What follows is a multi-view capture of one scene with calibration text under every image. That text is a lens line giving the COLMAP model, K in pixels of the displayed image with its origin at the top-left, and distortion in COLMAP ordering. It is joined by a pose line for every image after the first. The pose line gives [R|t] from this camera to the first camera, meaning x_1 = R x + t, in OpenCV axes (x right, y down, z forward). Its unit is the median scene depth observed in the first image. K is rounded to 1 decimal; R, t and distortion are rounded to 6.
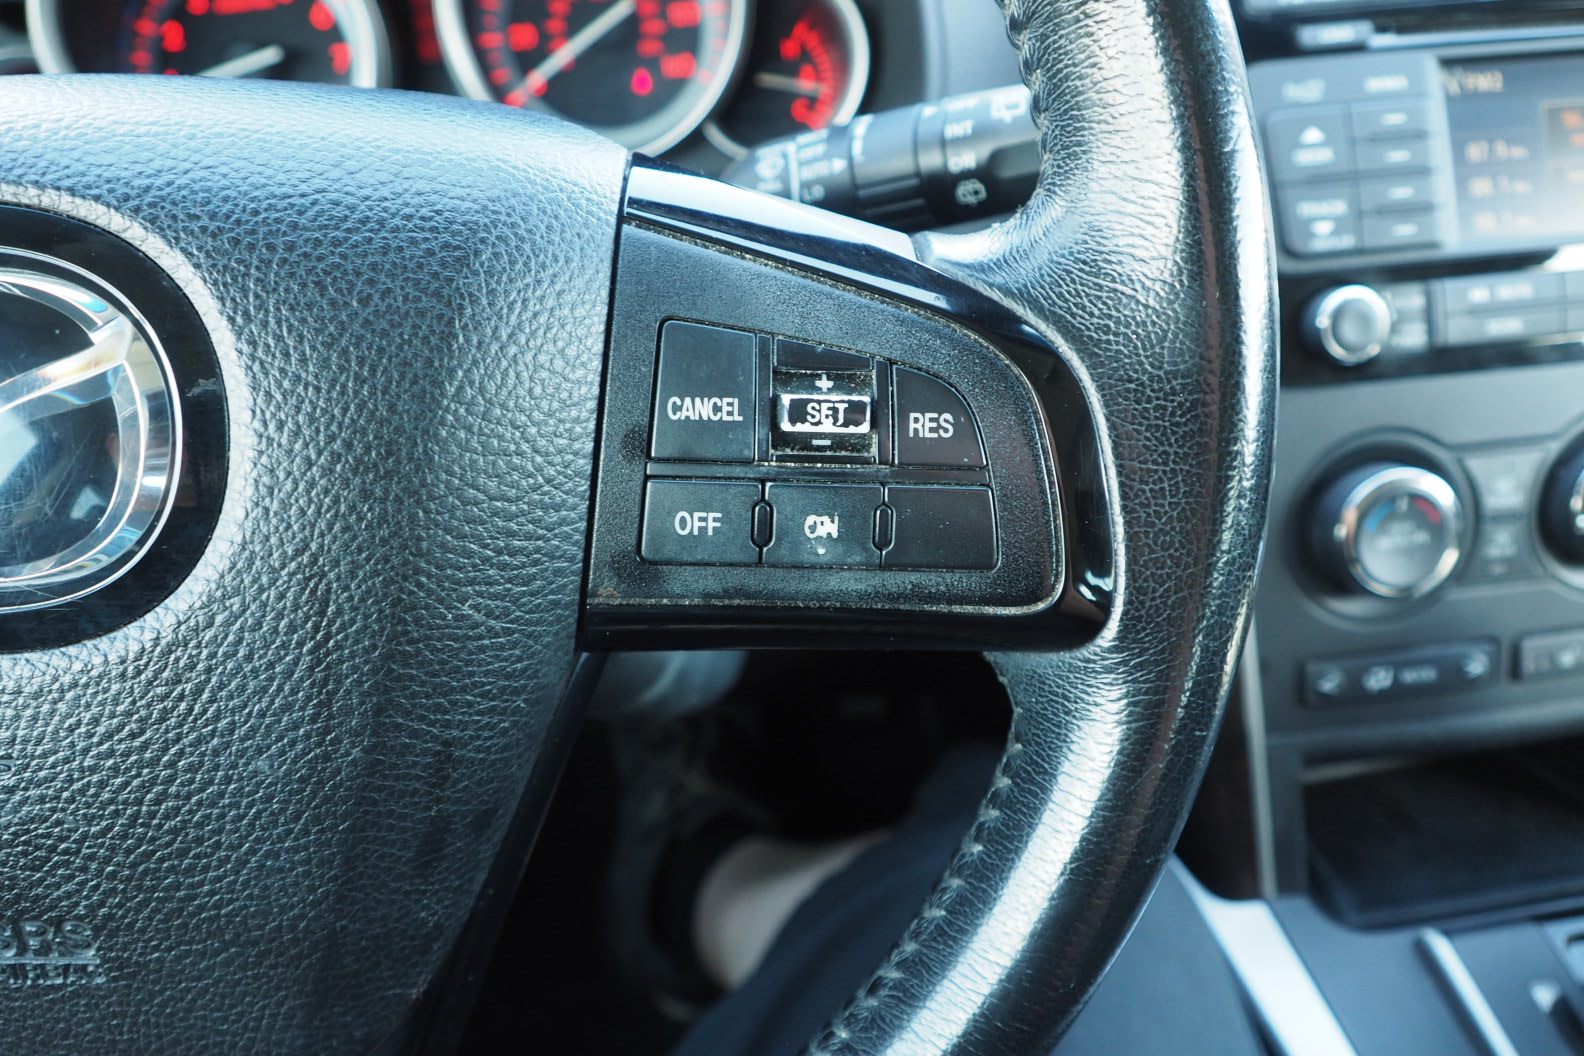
lens RADIAL K [[1117.4, 0, 812.7], [0, 1117.4, 523.6], [0, 0, 1]] dist [-0.062409, 0.000395]
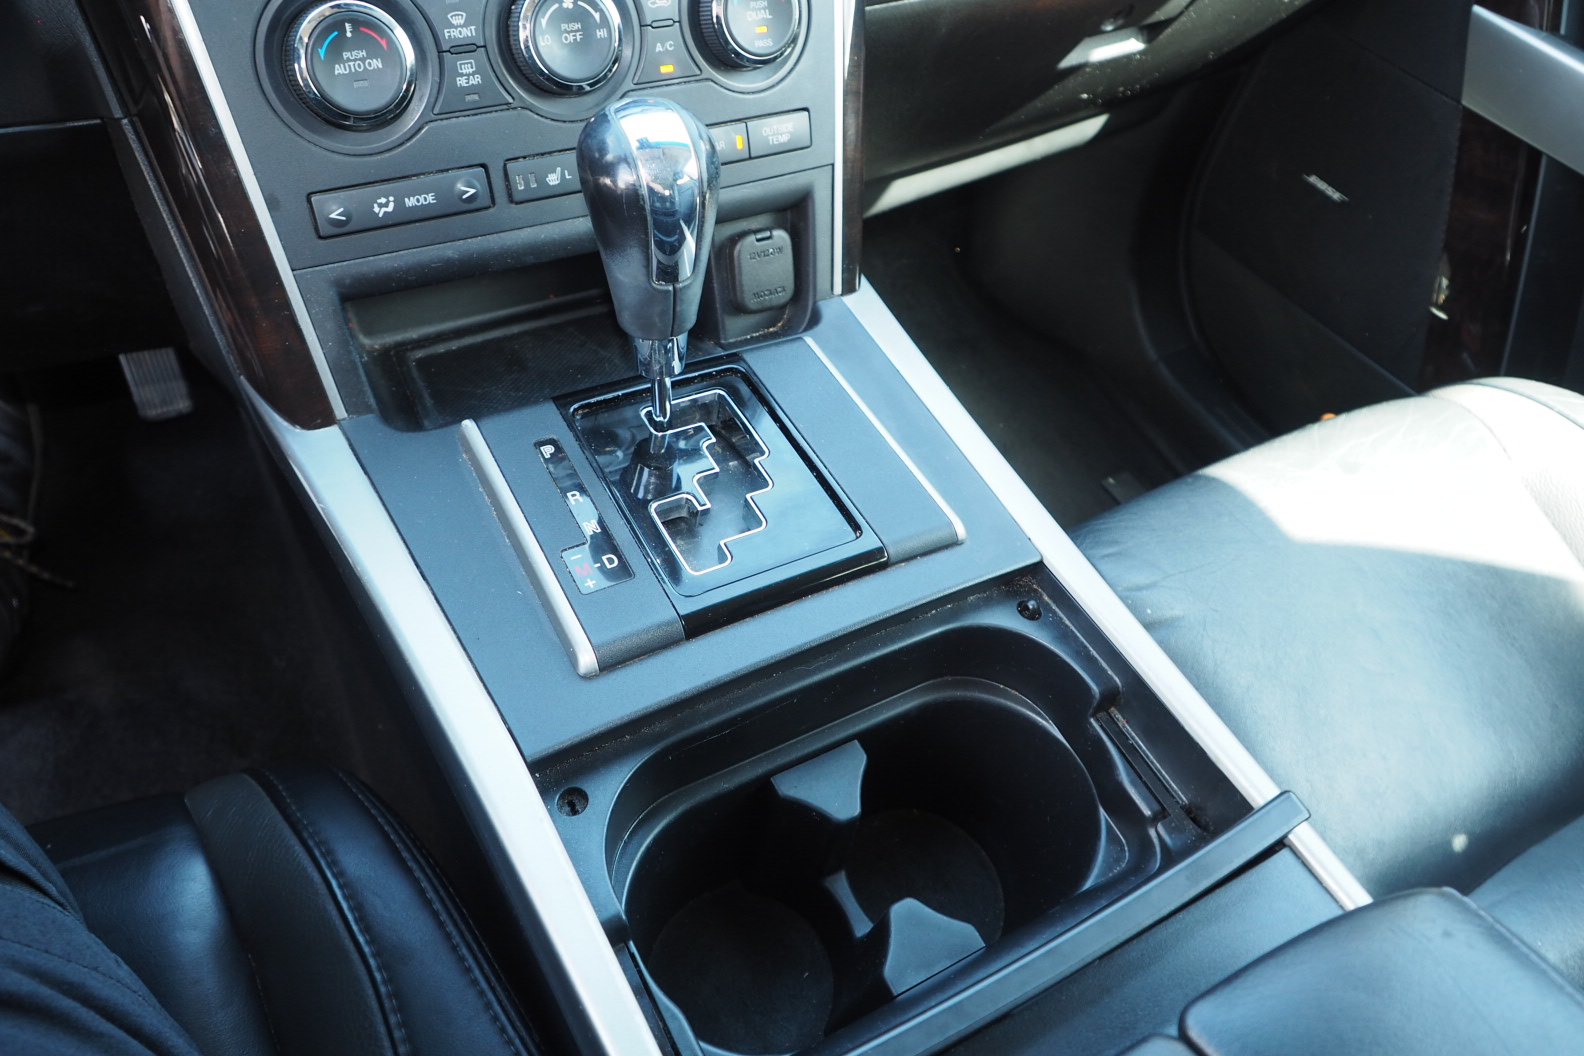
lens RADIAL K [[1103.6, 0, 779.3], [0, 1103.6, 536.9], [0, 0, 1]] dist [-0.025167, -0.004243]
pose [[0.905175, -0.179641, 0.385211, 0.776734], [0.086664, 0.965260, 0.246499, 0.461239], [-0.416110, -0.189741, 0.889298, -0.523712]]
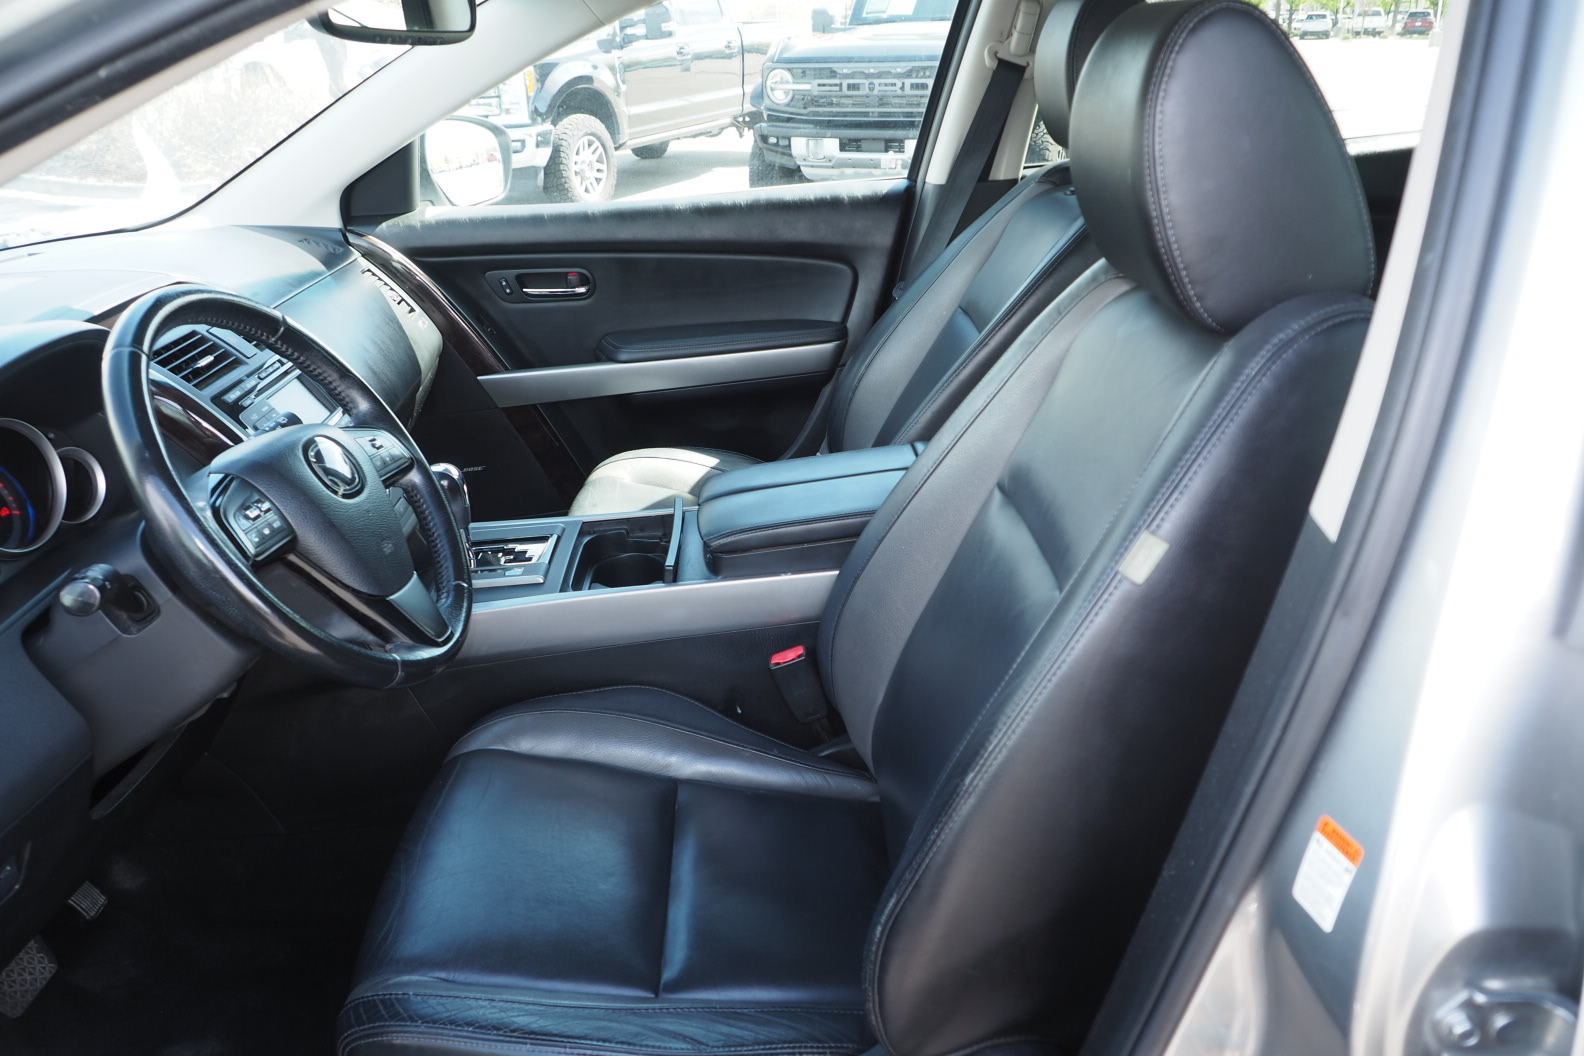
lens RADIAL K [[1134.3, 0, 785.7], [0, 1134.3, 525.8], [0, 0, 1]] dist [-0.049545, -0.005951]
pose [[0.073823, -0.346132, 0.935277, -5.555421], [0.639899, 0.735759, 0.221785, 0.288165], [-0.764905, 0.582110, 0.275805, -2.059708]]
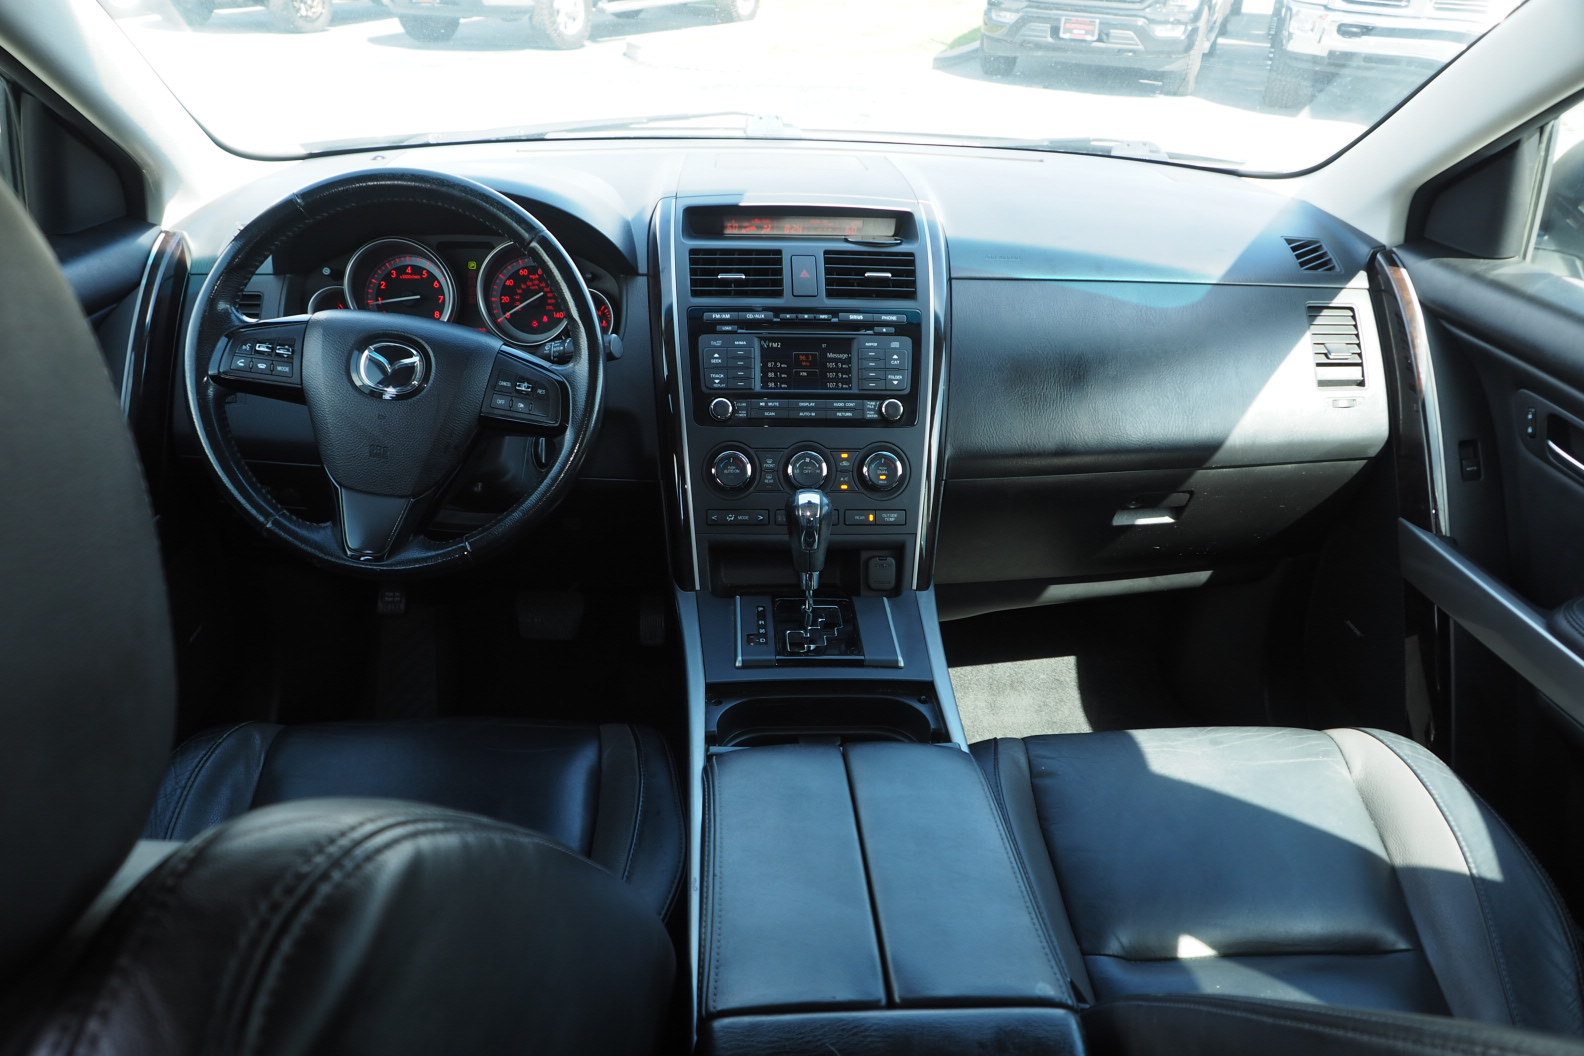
lens RADIAL K [[1103.6, 0, 779.3], [0, 1103.6, 536.9], [0, 0, 1]] dist [-0.025167, -0.004243]
pose [[0.994188, 0.106248, -0.017388, 1.453704], [-0.107659, 0.980022, -0.167234, 1.469052], [-0.000728, 0.168134, 0.985764, -4.468025]]
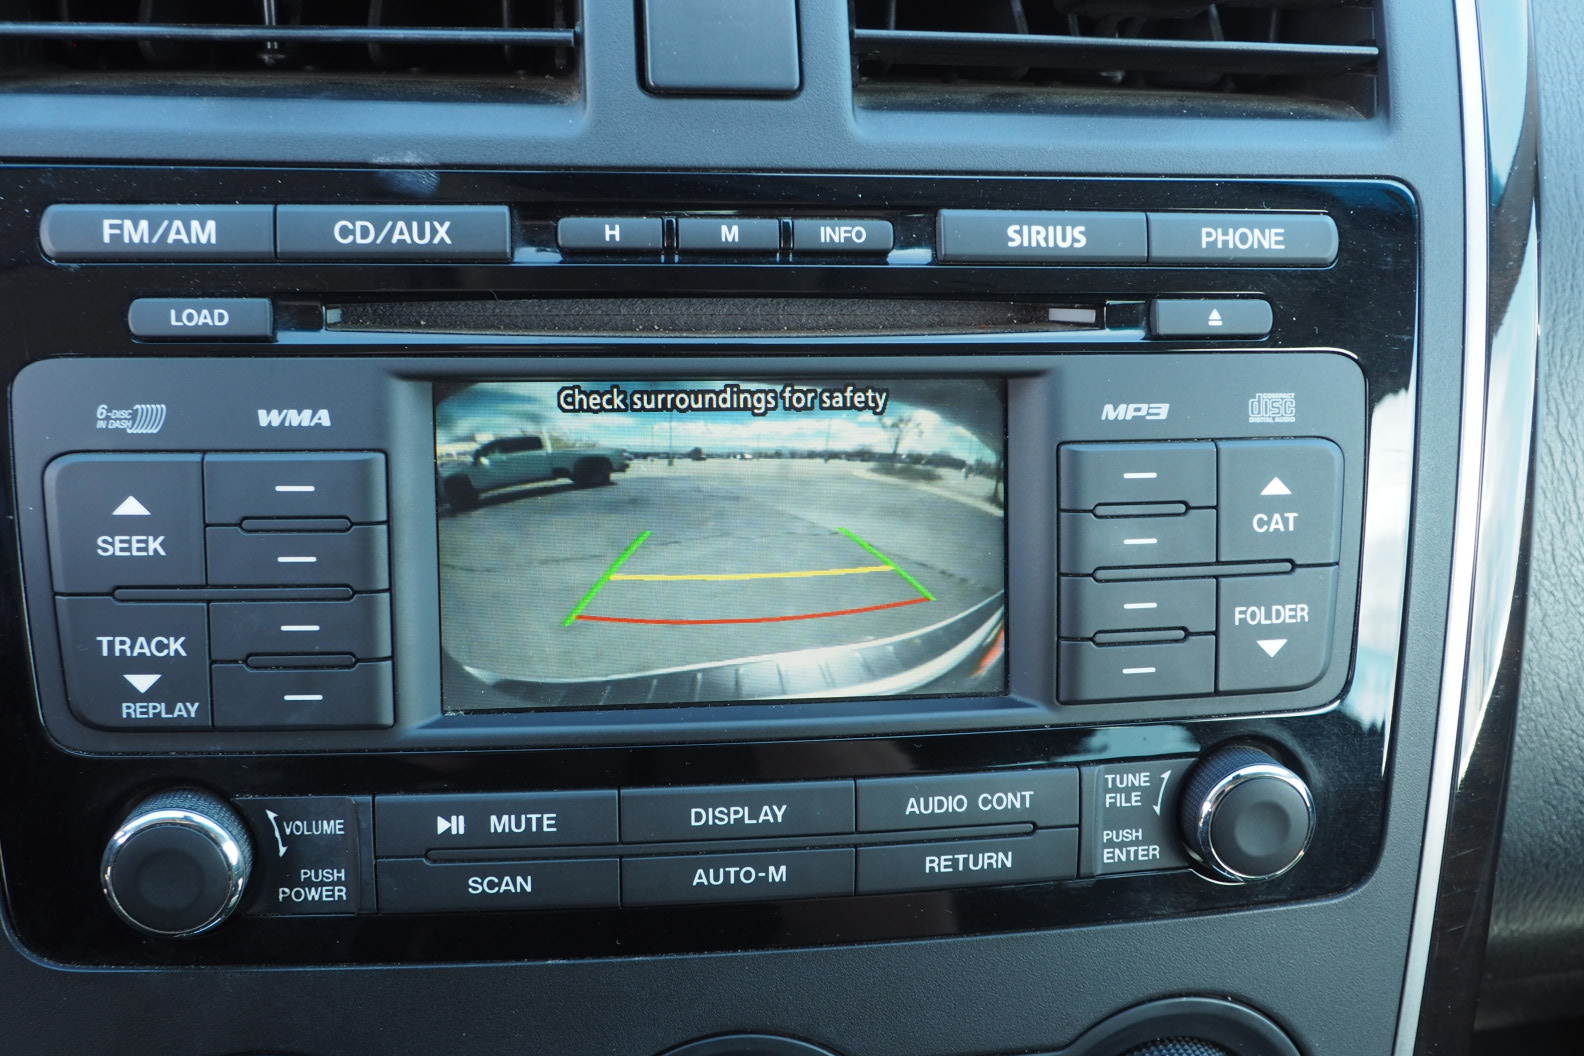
lens RADIAL K [[1590.9, 0, 796.7], [0, 1590.9, 565.8], [0, 0, 1]] dist [-0.010112, -0.014708]
pose [[0.991827, 0.097762, 0.081988, 1.327814], [-0.097785, 0.995200, -0.003749, -0.660121], [-0.081961, -0.004299, 0.996626, 0.392273]]
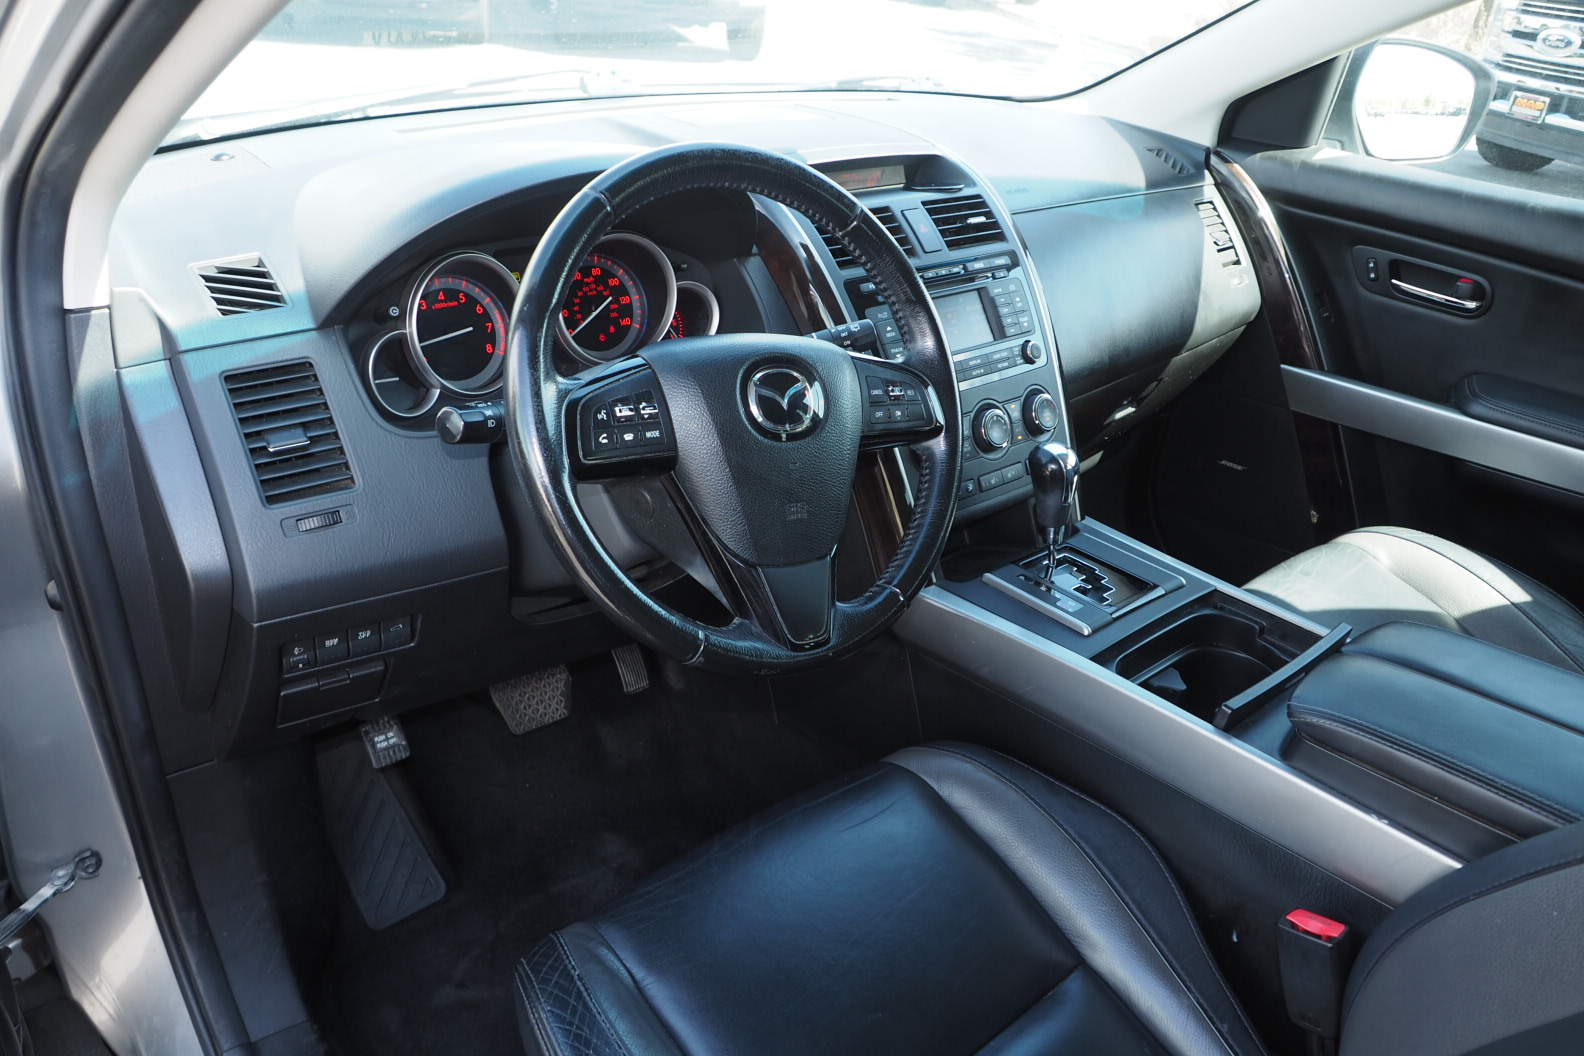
lens RADIAL K [[1103.6, 0, 779.3], [0, 1103.6, 536.9], [0, 0, 1]] dist [-0.025167, -0.004243]
pose [[0.830346, -0.173710, 0.529481, -3.017965], [0.257679, 0.962175, -0.088432, 0.800261], [-0.494091, 0.209866, 0.843700, -2.647295]]
